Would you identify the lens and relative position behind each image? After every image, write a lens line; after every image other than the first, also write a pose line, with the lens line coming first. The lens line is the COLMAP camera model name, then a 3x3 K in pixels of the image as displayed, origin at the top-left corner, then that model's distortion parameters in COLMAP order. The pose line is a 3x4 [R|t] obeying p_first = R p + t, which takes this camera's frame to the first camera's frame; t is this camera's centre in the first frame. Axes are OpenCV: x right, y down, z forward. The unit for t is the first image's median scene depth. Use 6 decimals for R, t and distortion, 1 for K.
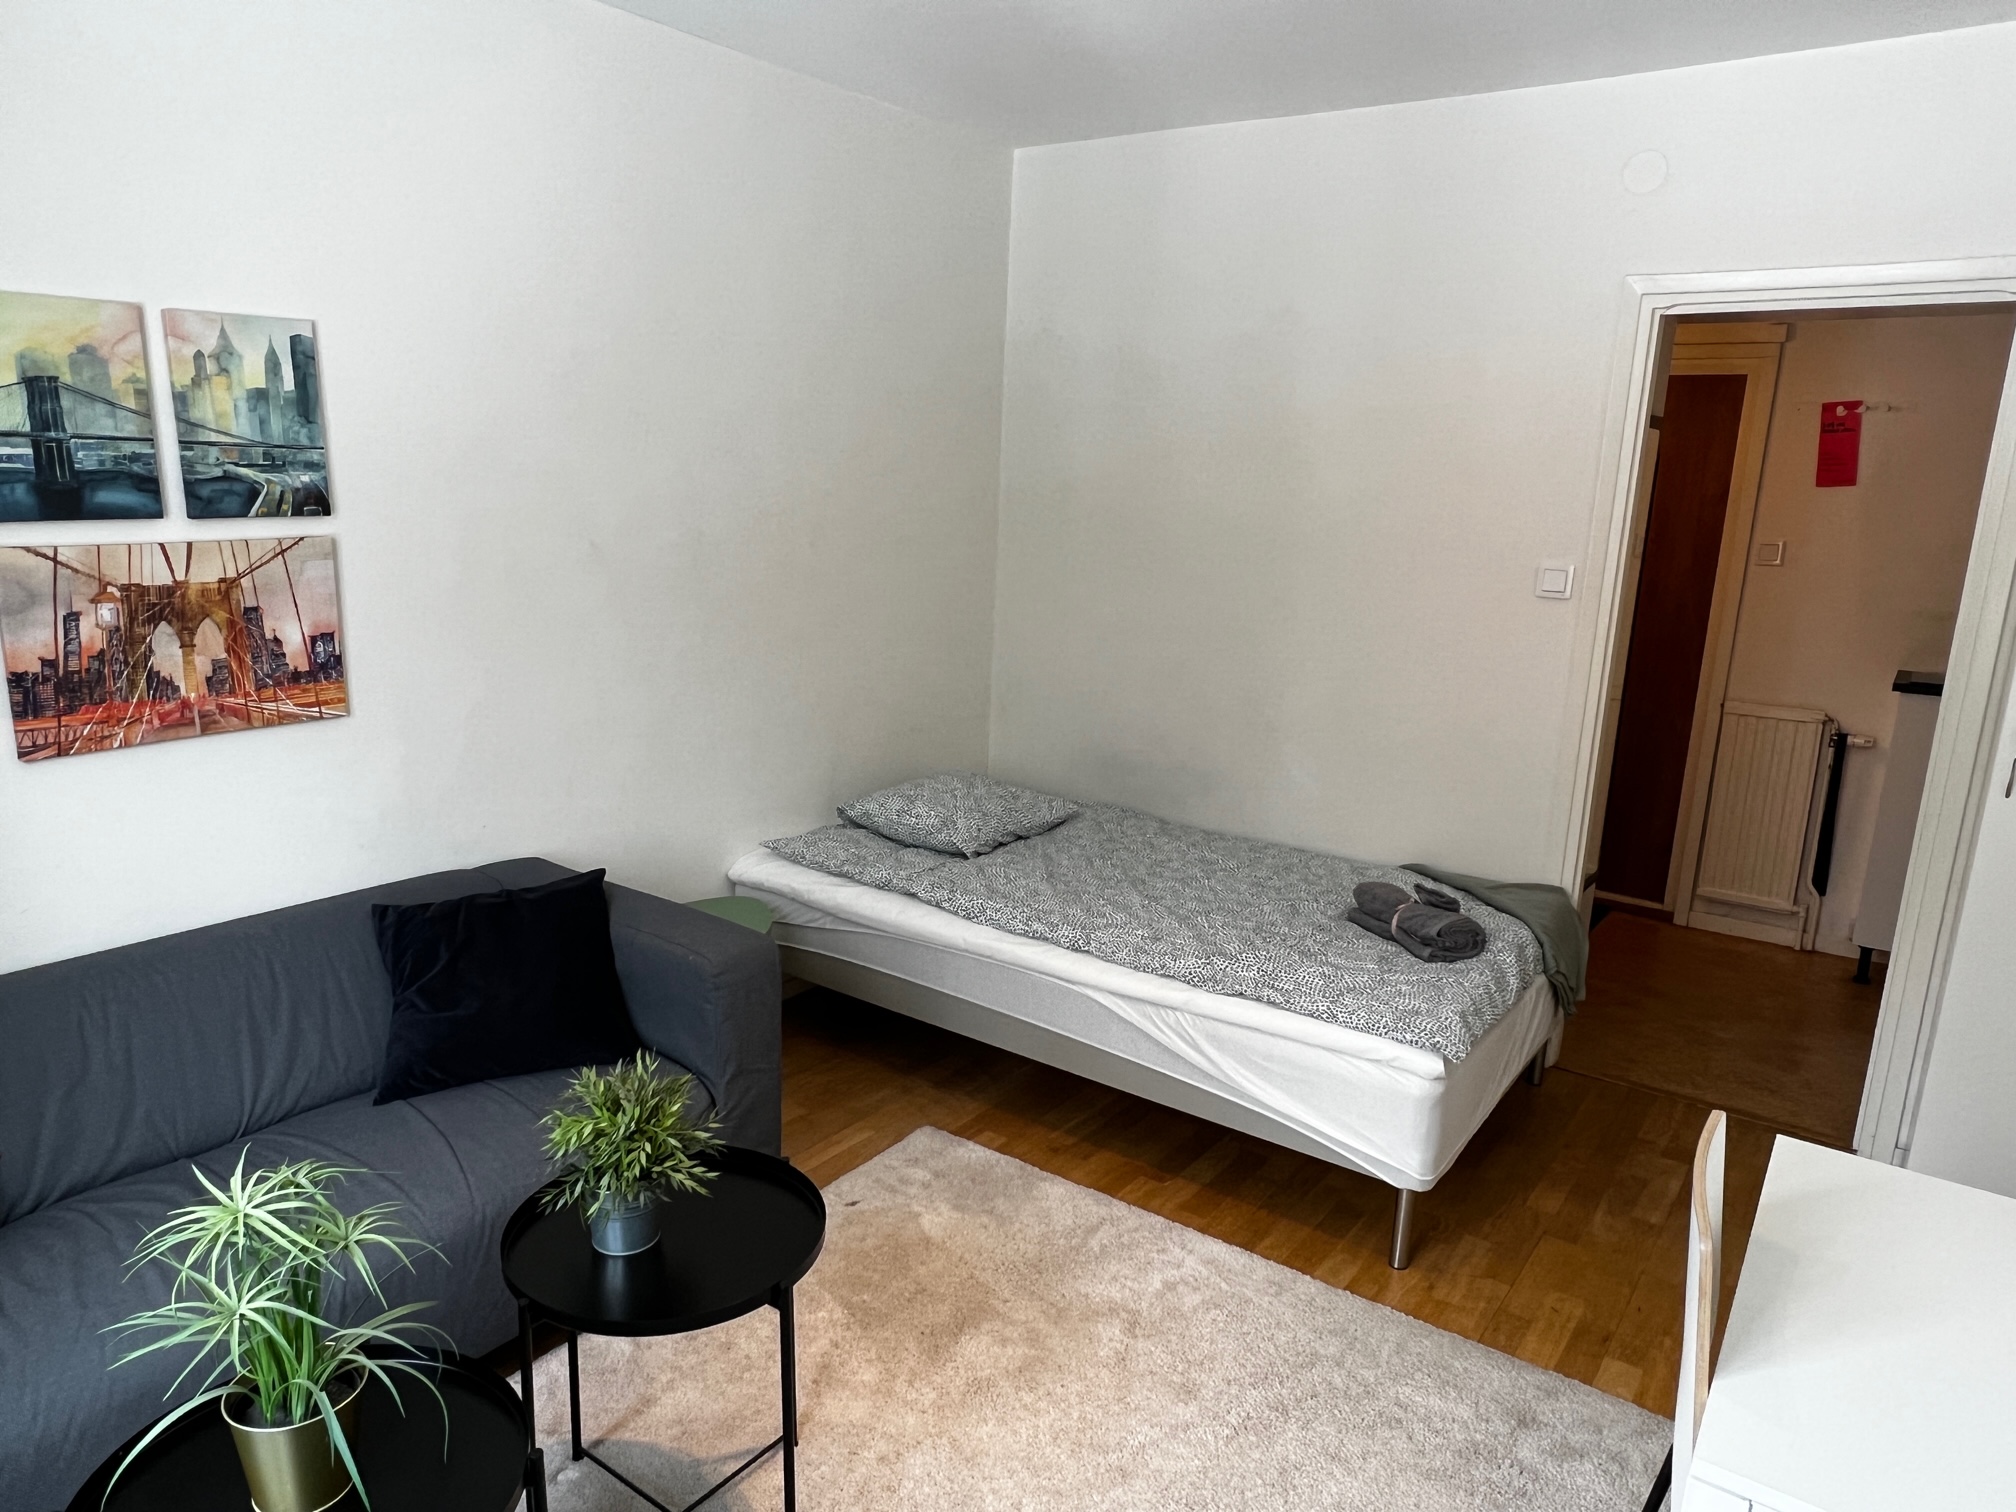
lens RADIAL K [[1295.8, 0, 1009.6], [0, 1295.8, 763.5], [0, 0, 1]] dist [0.003328, 0.000836]
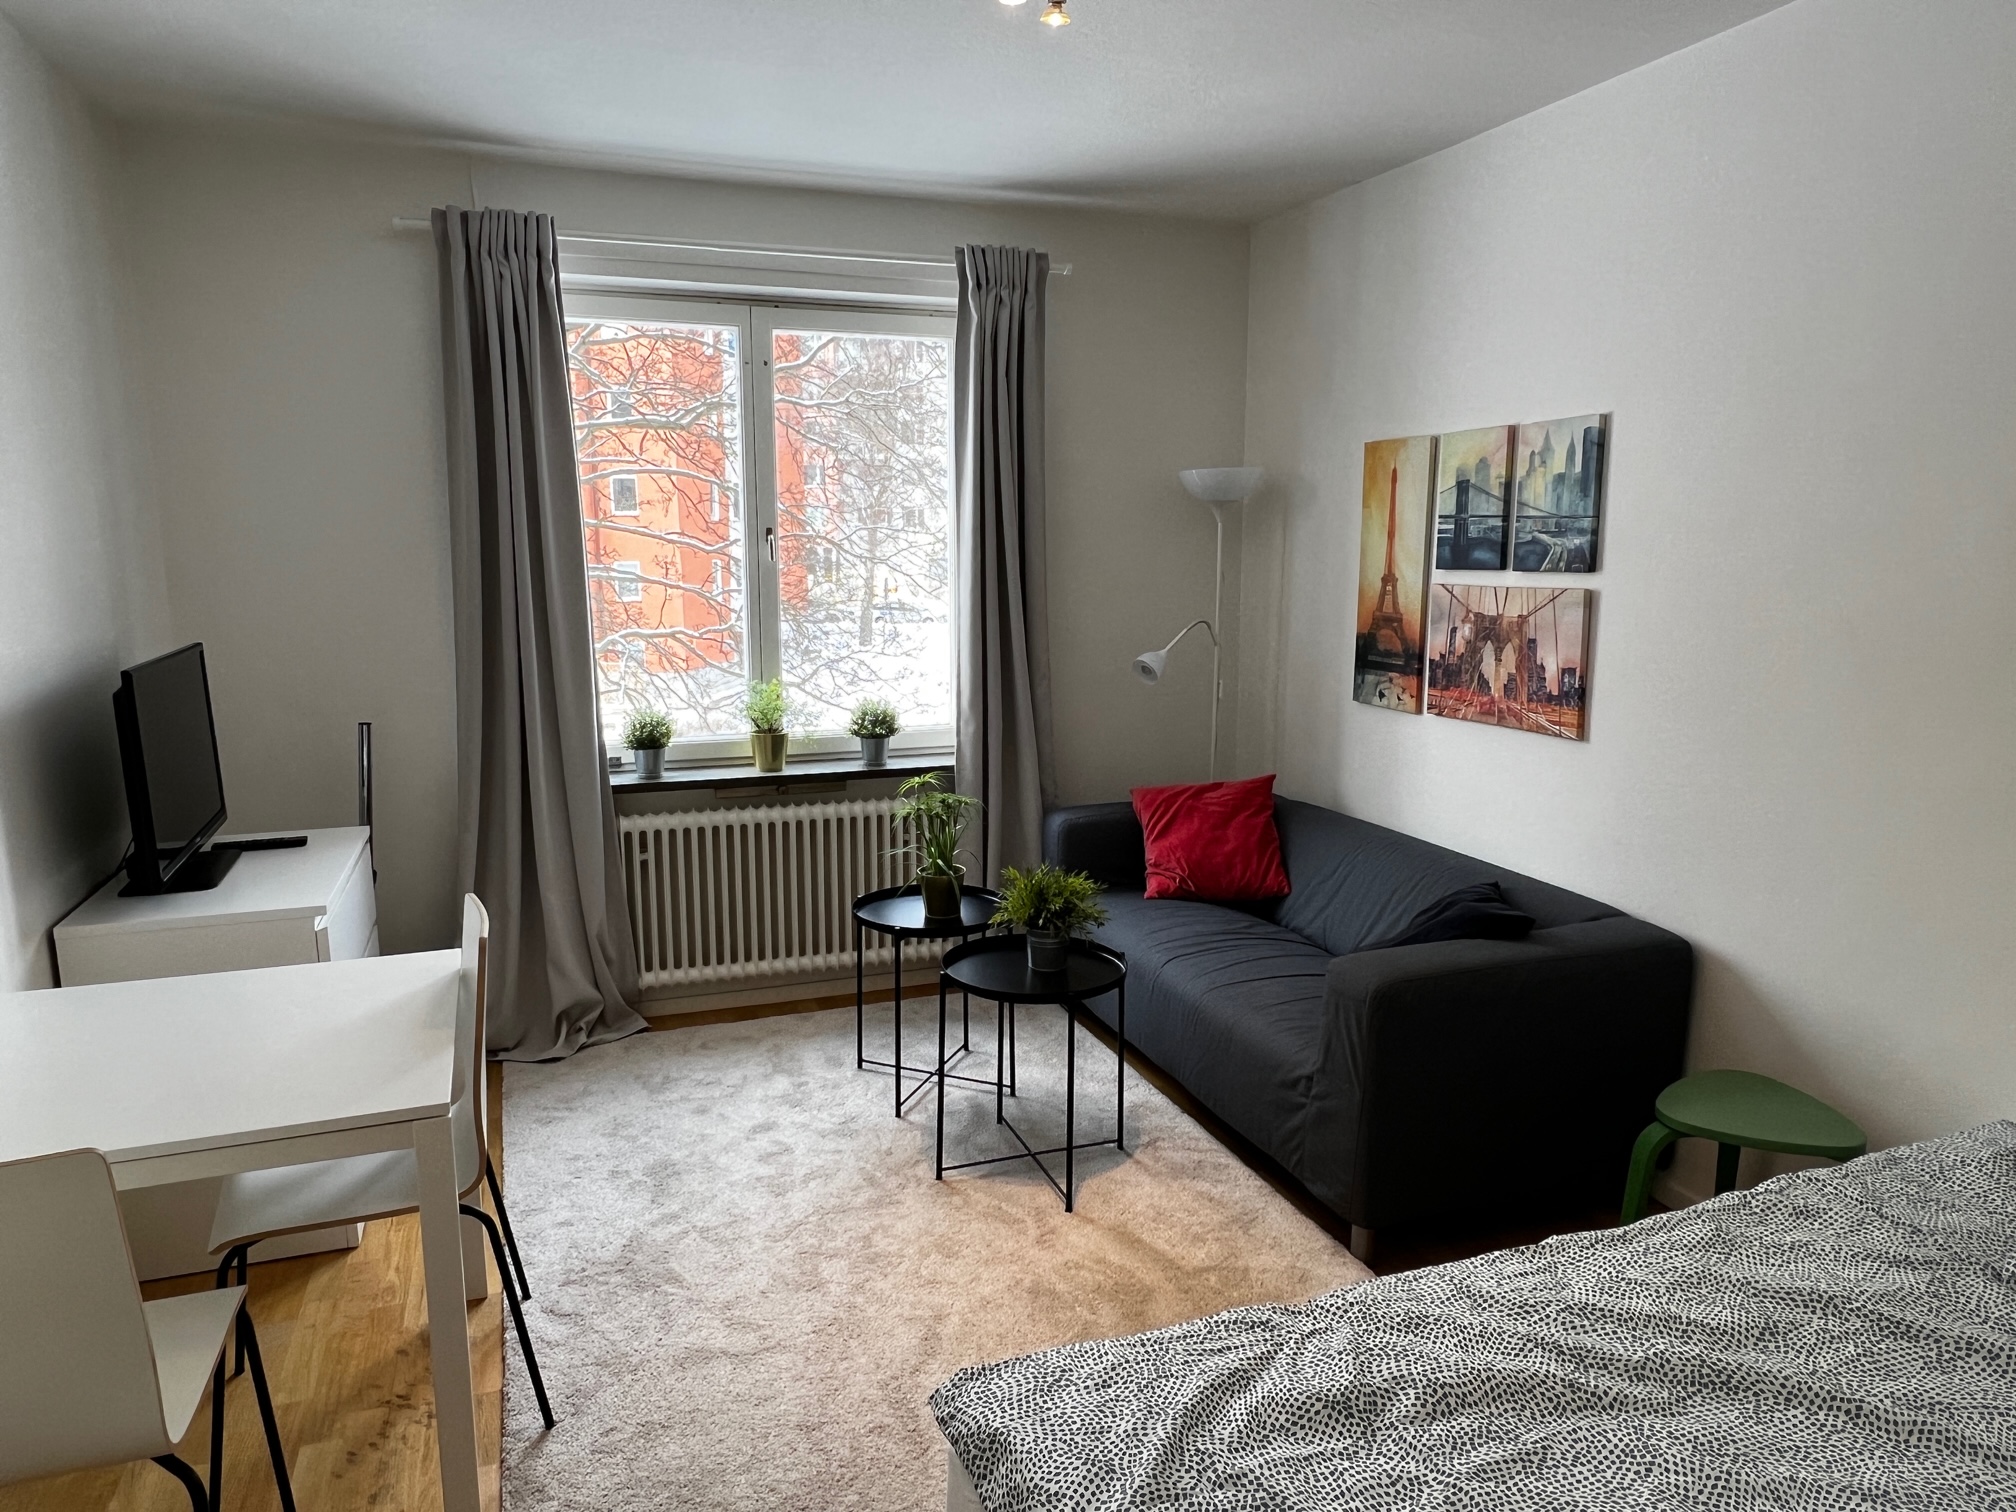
lens RADIAL K [[1295.8, 0, 1006.5], [0, 1295.8, 758.5], [0, 0, 1]] dist [0.003328, 0.000836]
pose [[-0.549140, 0.111586, -0.828248, 0.836255], [-0.202291, 0.943828, 0.261279, -0.248129], [0.810878, 0.311025, -0.495721, 1.290476]]
